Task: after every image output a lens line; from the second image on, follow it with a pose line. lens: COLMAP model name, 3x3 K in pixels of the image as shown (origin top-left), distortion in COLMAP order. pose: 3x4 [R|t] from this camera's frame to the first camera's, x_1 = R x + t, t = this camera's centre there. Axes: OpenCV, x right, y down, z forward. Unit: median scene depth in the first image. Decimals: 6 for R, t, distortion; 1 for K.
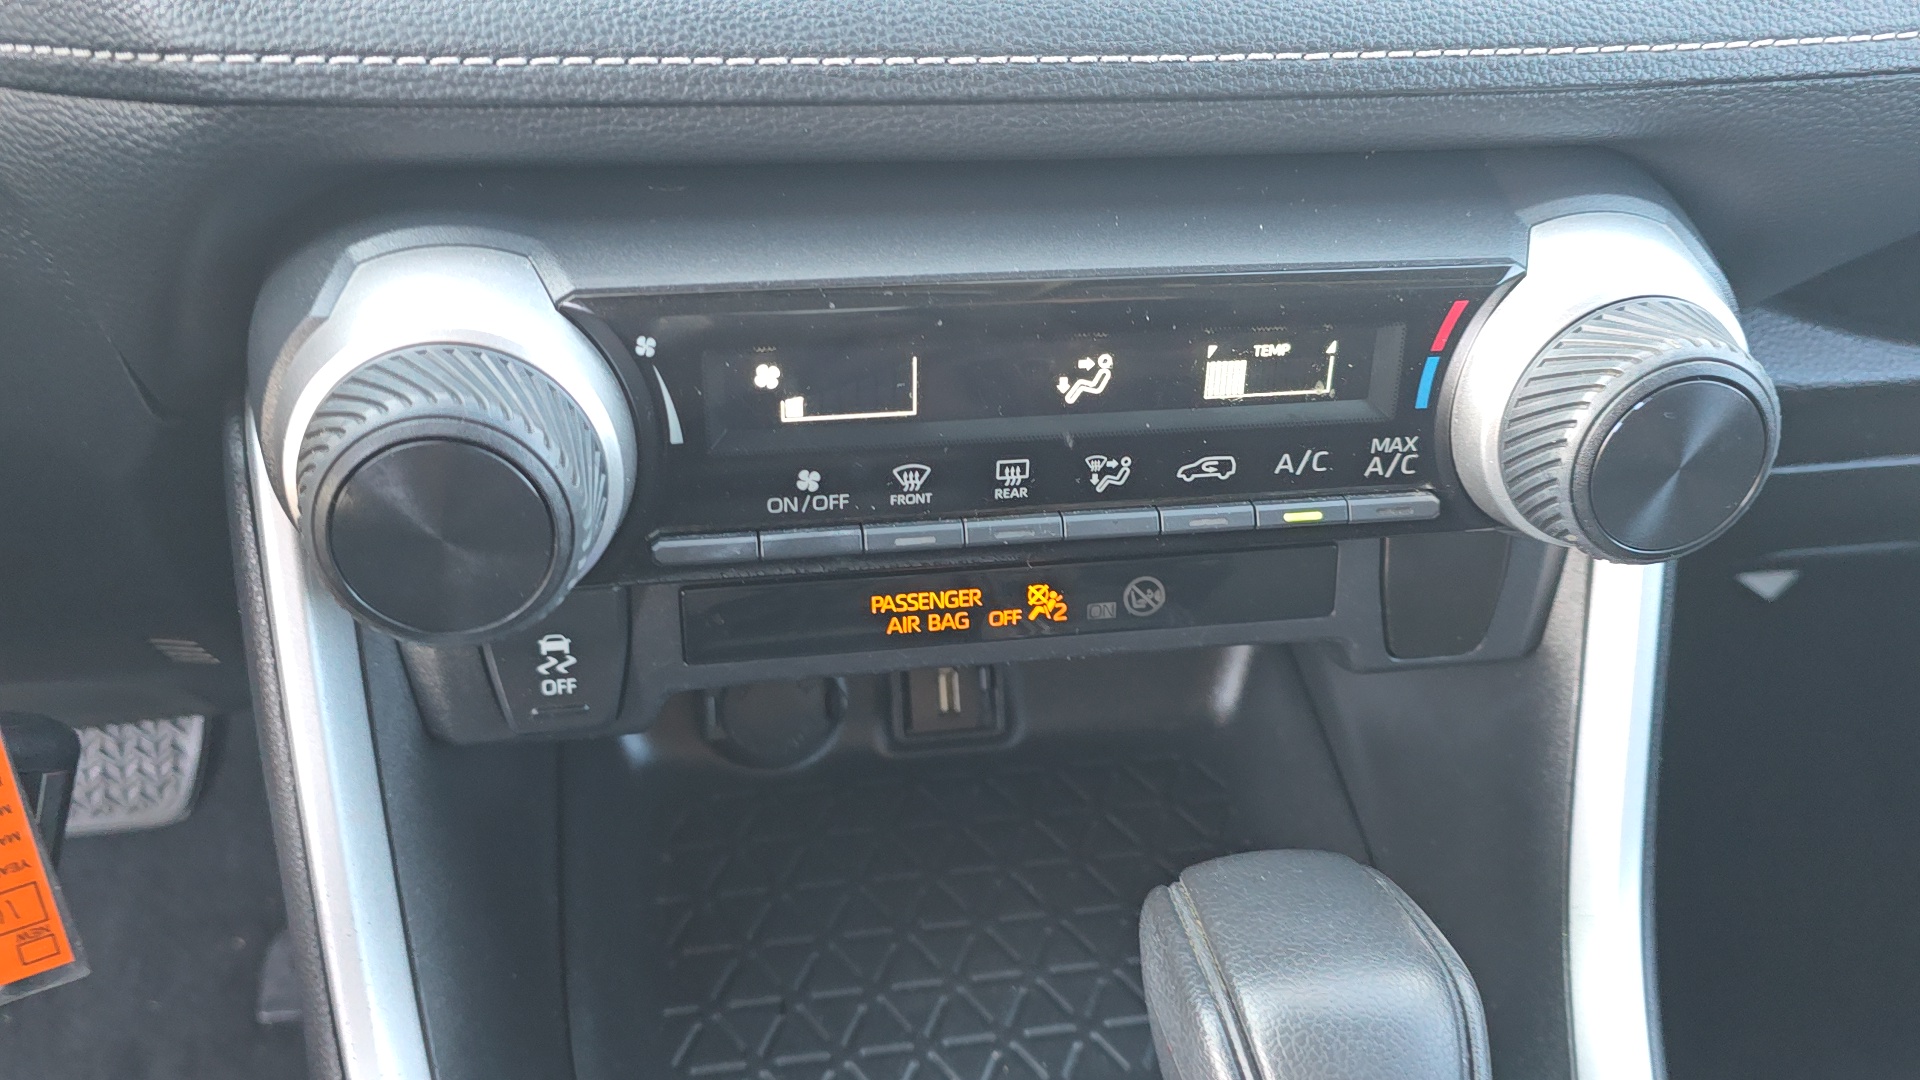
lens RADIAL K [[1593.1, 0, 966.5], [0, 1593.1, 534.8], [0, 0, 1]] dist [0.005051, -0.007676]
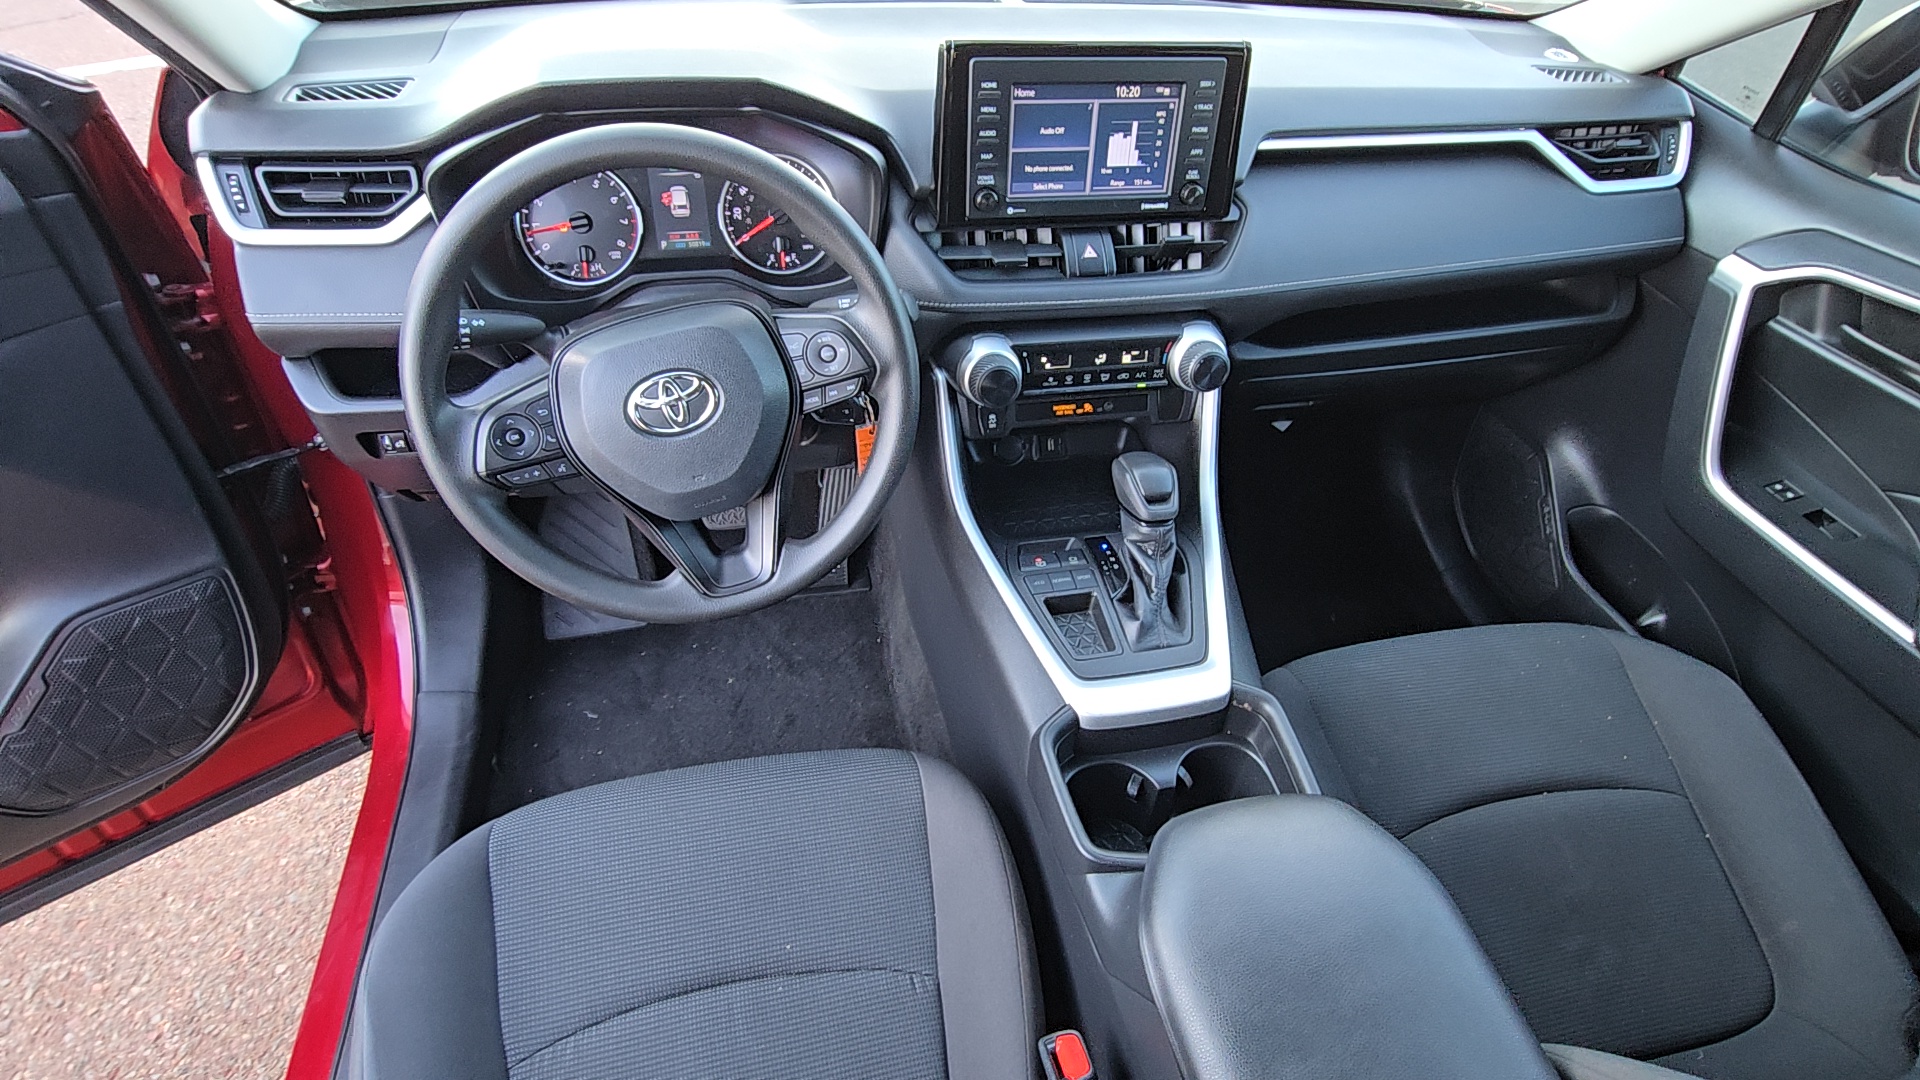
lens RADIAL K [[962.4, 0, 978.5], [0, 962.4, 537.3], [0, 0, 1]] dist [-0.000817, 0.004453]
pose [[0.998161, -0.032203, 0.051365, -0.504142], [0.028965, 0.997619, 0.062591, 0.274942], [-0.053258, -0.060989, 0.996717, -2.159892]]
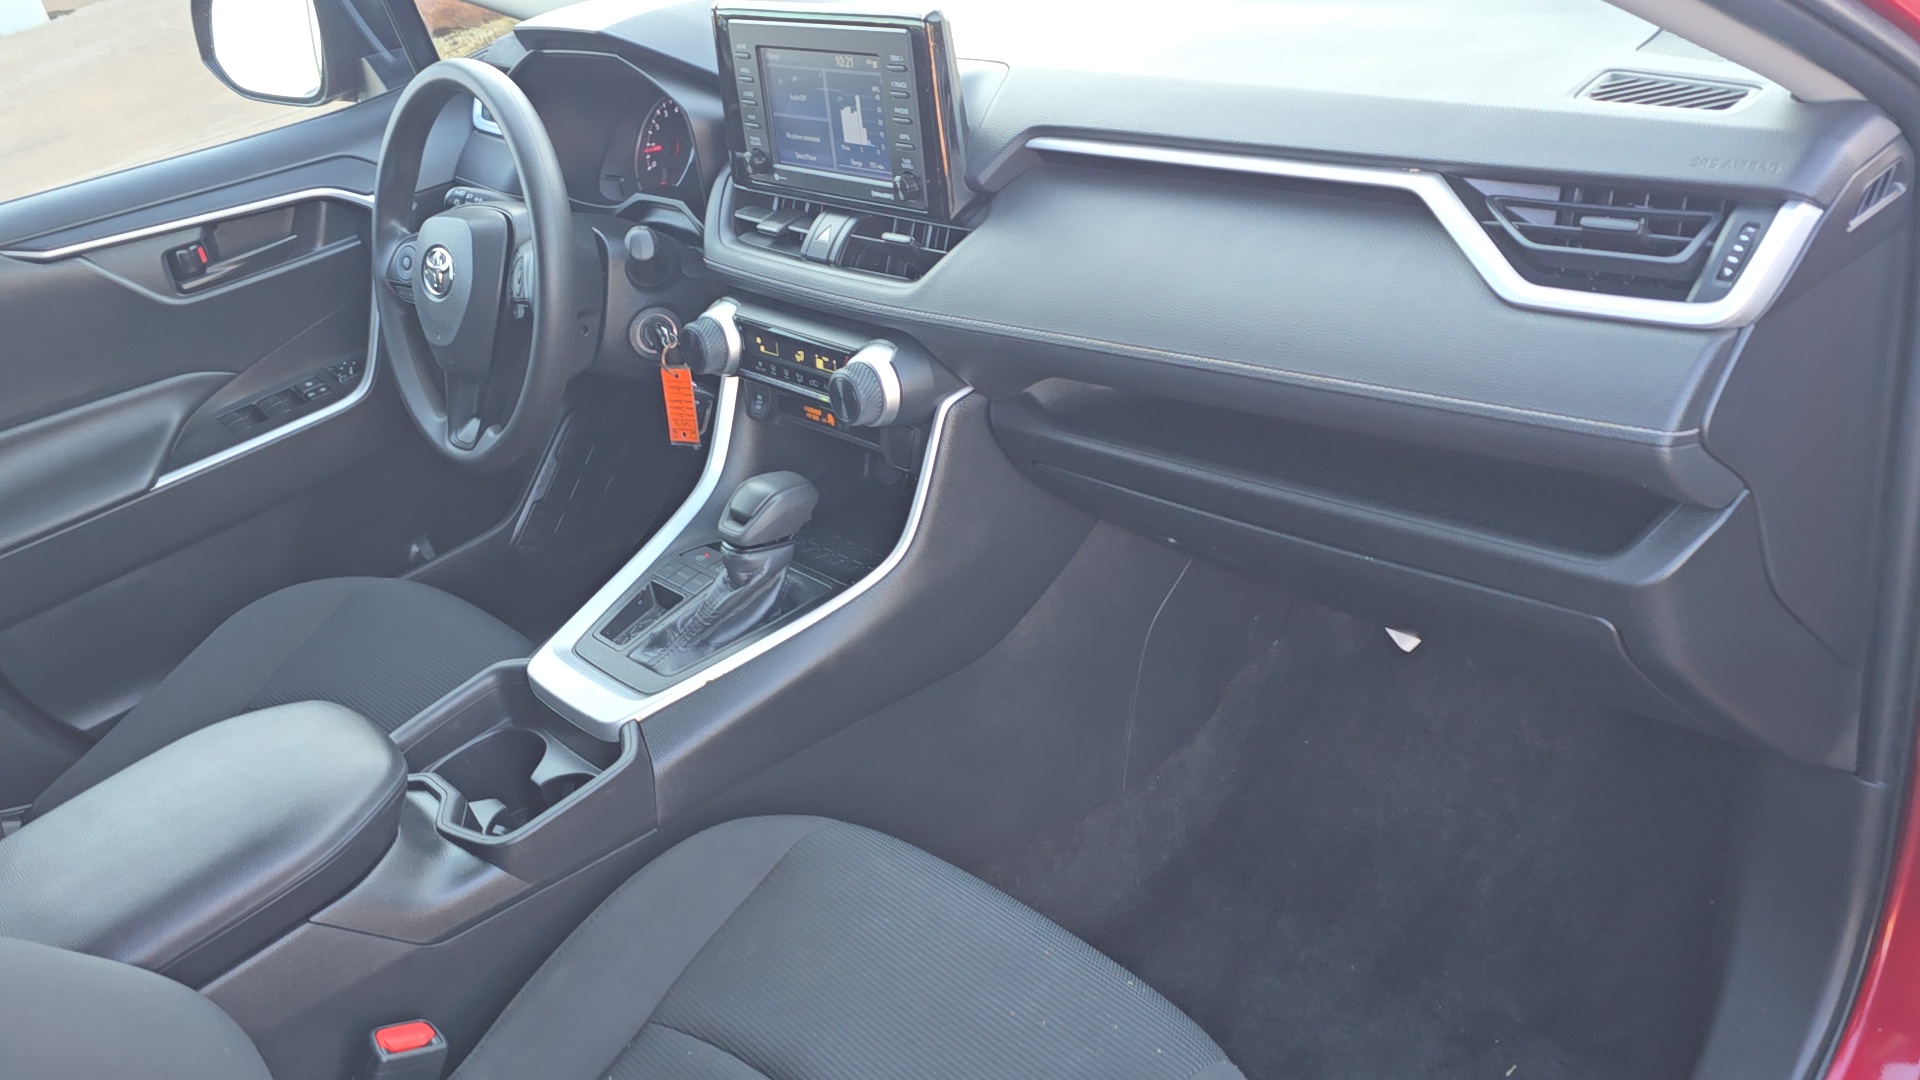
lens RADIAL K [[1593.1, 0, 956.0], [0, 1593.1, 539.3], [0, 0, 1]] dist [0.005051, -0.007676]
pose [[0.538063, 0.287103, -0.792502, 3.972774], [-0.333765, 0.935925, 0.112454, -0.262971], [0.774008, 0.204002, 0.599411, -1.241018]]
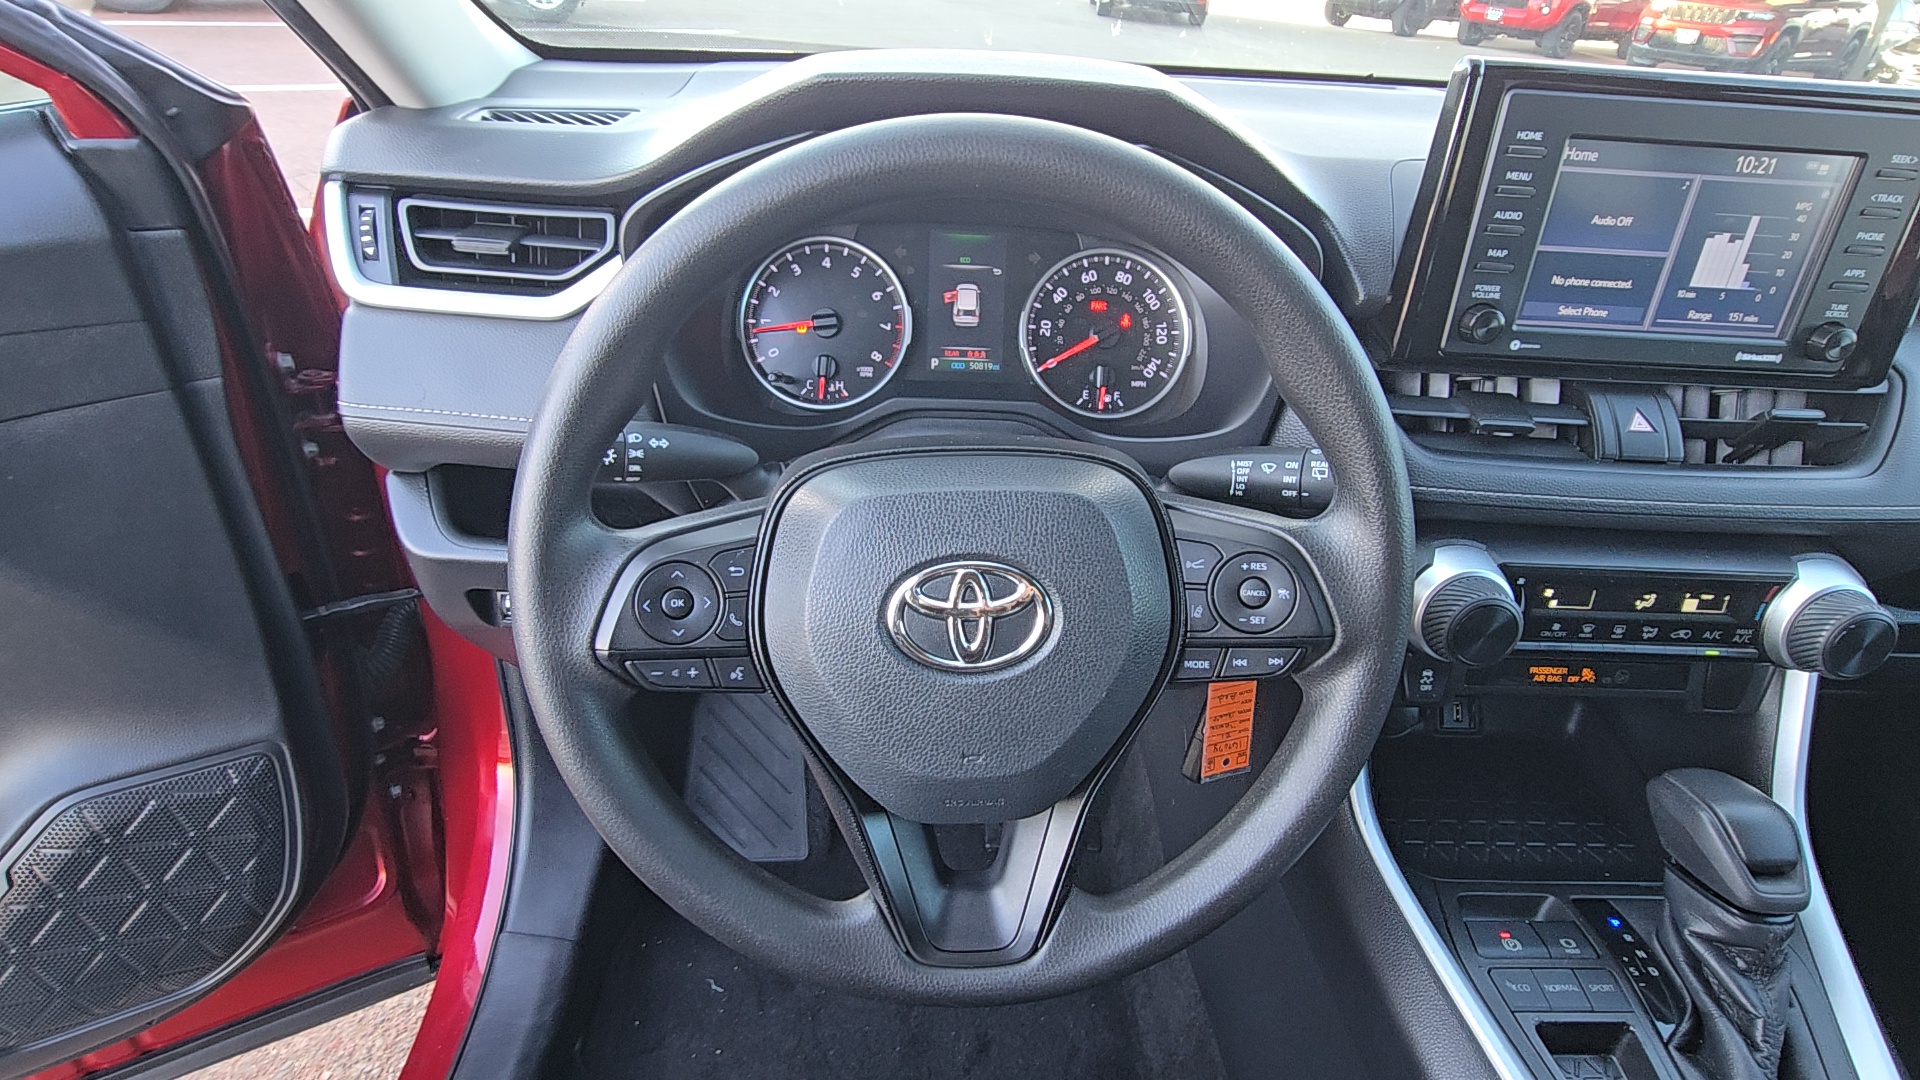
lens RADIAL K [[962.4, 0, 983.7], [0, 962.4, 543.5], [0, 0, 1]] dist [-0.000817, 0.004453]
pose [[0.991764, 0.080369, -0.099723, -1.000084], [-0.090716, 0.990435, -0.103967, 0.099021], [0.090413, 0.112157, 0.989569, -0.956249]]
